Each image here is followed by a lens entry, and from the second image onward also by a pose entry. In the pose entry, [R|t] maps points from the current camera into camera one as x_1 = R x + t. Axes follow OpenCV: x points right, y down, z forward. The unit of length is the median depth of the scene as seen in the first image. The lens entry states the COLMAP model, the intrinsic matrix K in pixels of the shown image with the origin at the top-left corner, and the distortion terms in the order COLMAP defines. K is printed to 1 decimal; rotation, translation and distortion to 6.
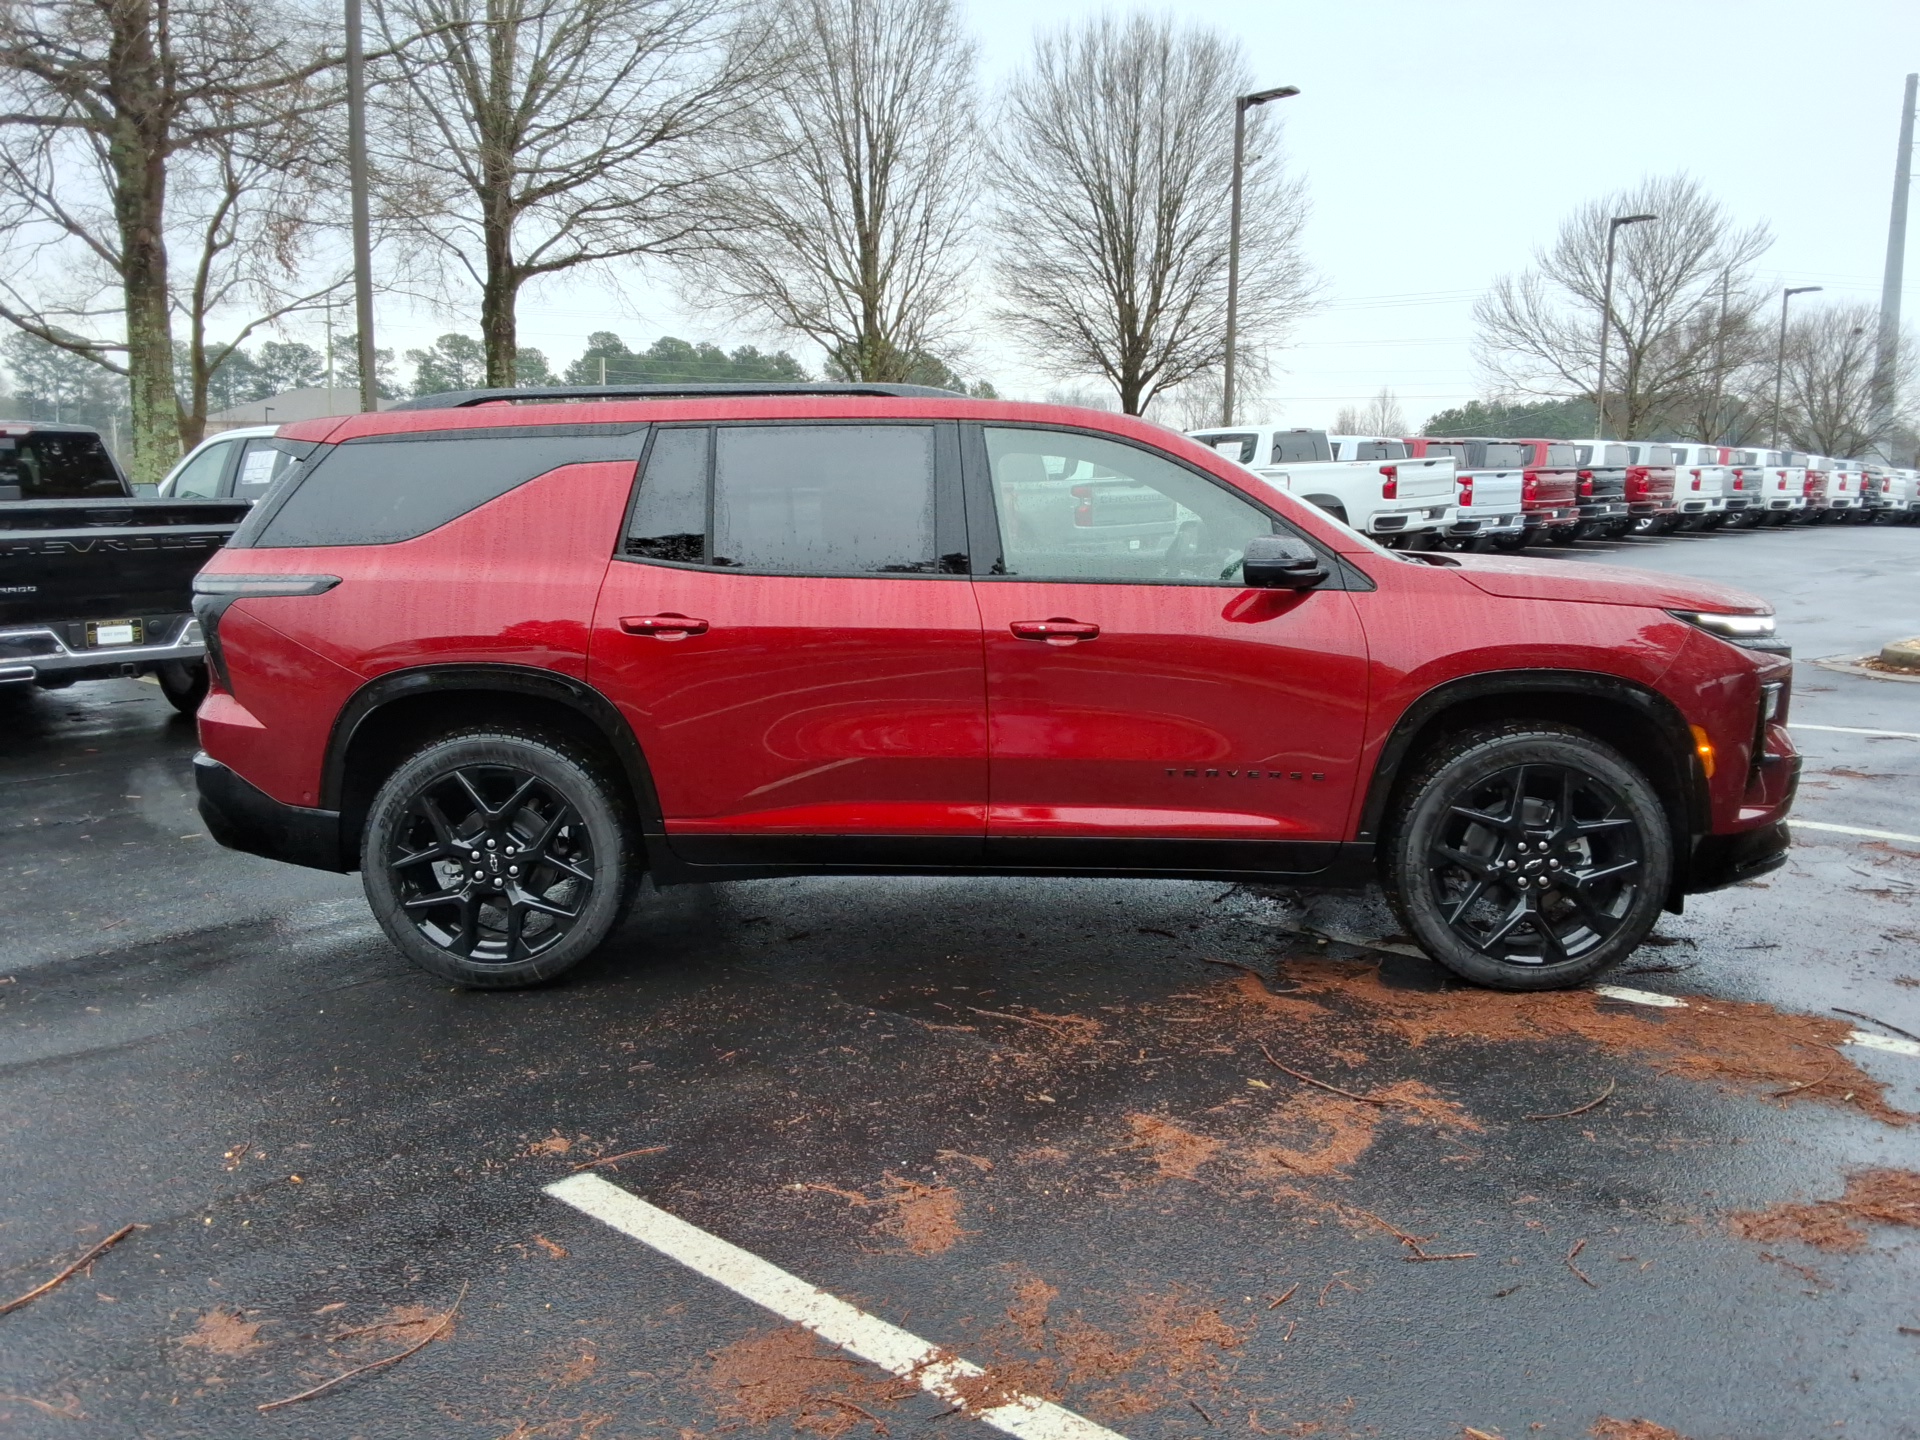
lens RADIAL K [[1532.6, 0, 974.2], [0, 1532.6, 693.9], [0, 0, 1]] dist [0.132391, -0.205067]
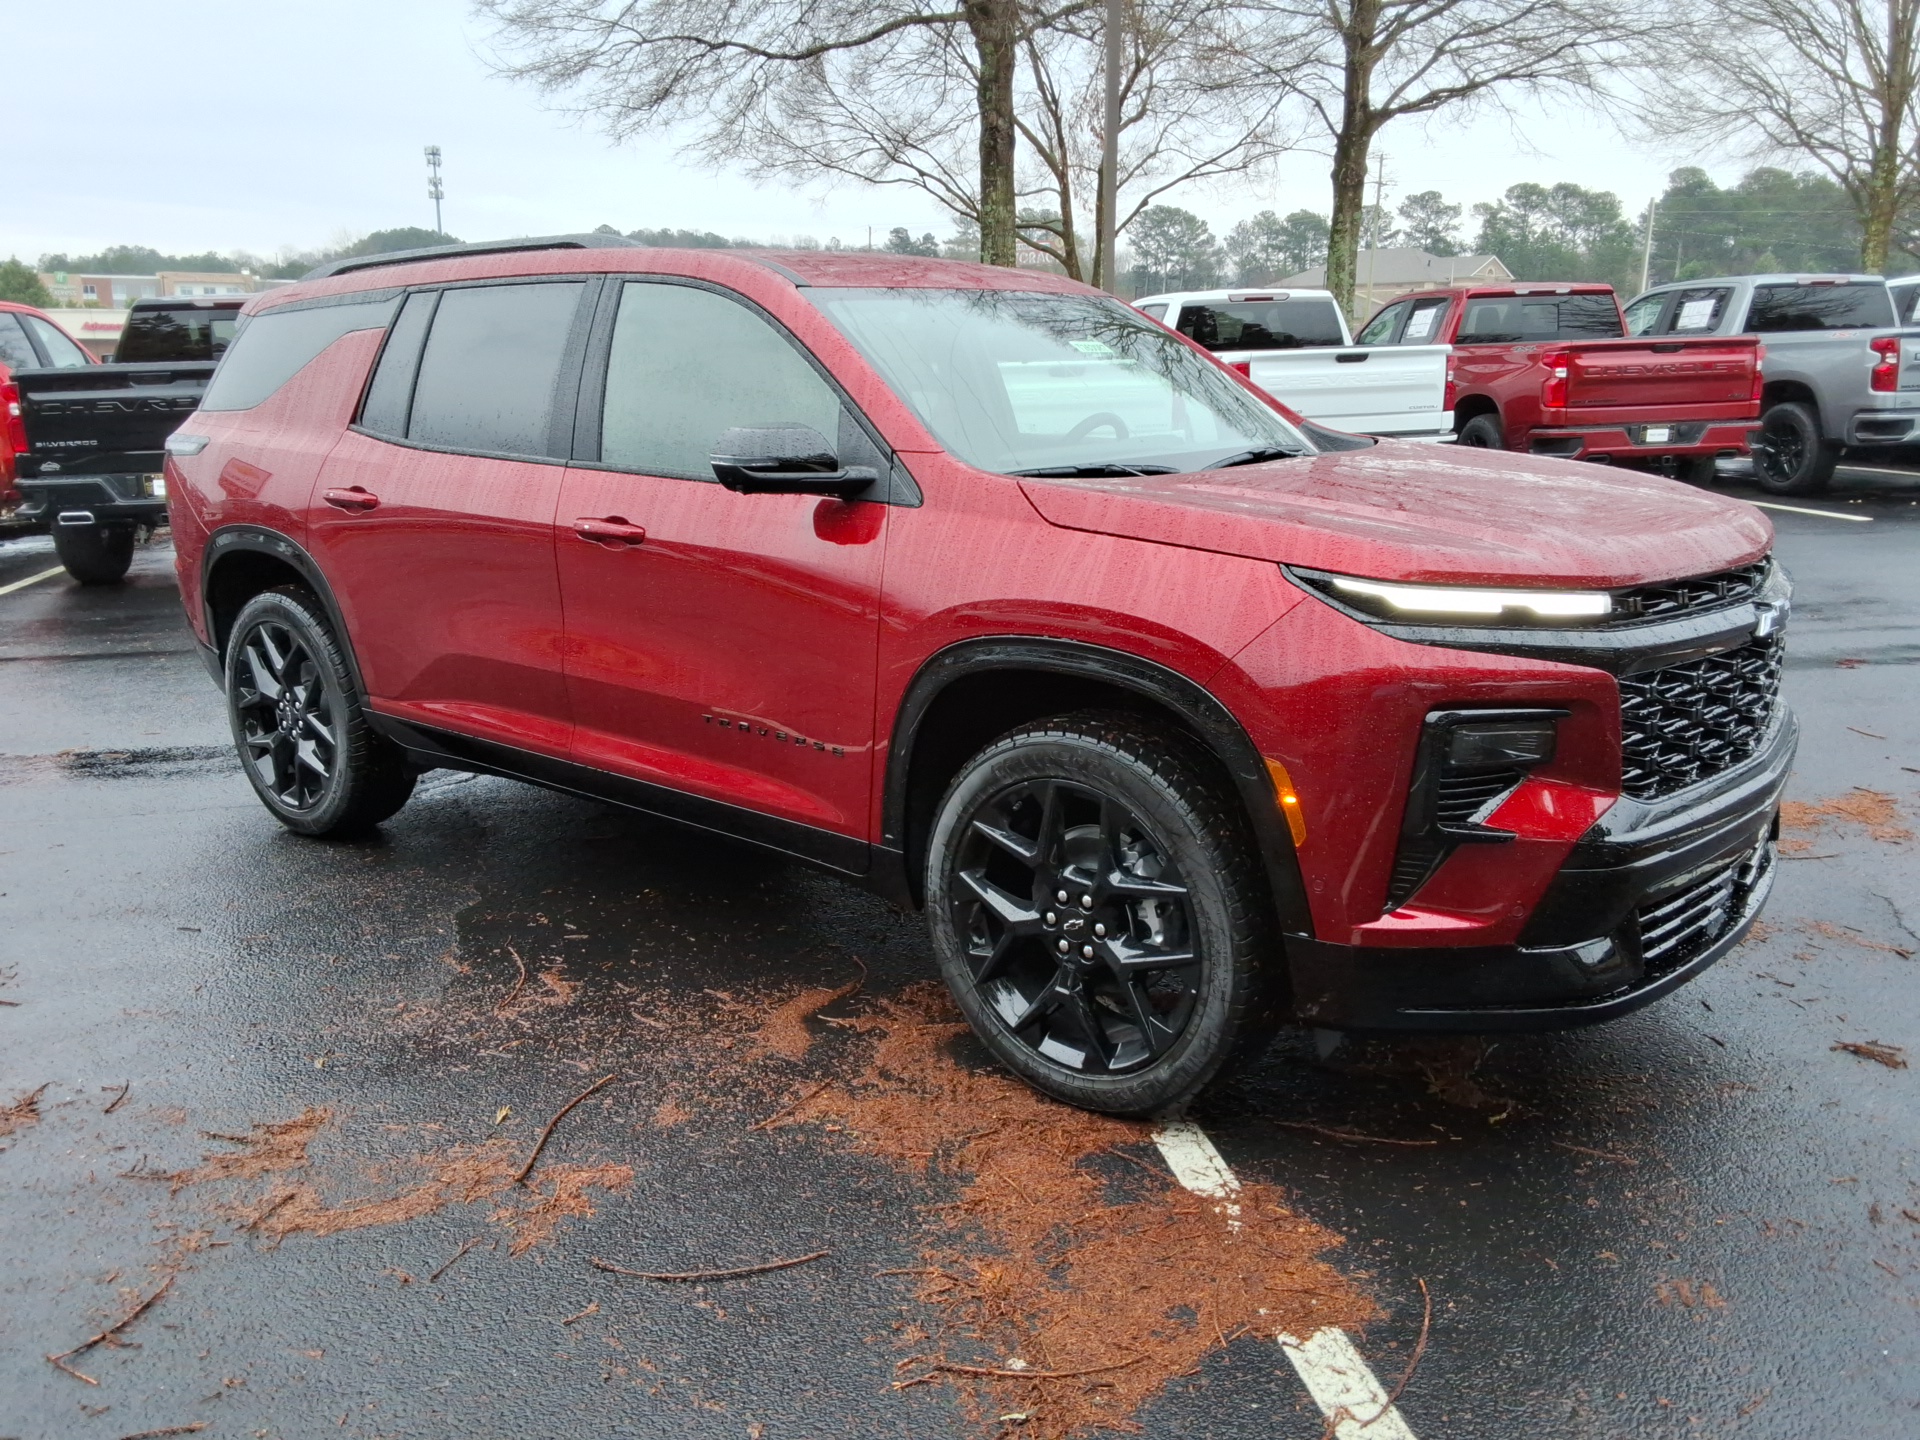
lens RADIAL K [[1532.6, 0, 974.2], [0, 1532.6, 693.9], [0, 0, 1]] dist [0.132391, -0.205067]
pose [[0.793684, 0.127977, -0.594717, 0.677267], [-0.075039, 0.990751, 0.113056, -0.059904], [0.603685, -0.045103, 0.795946, 0.423176]]
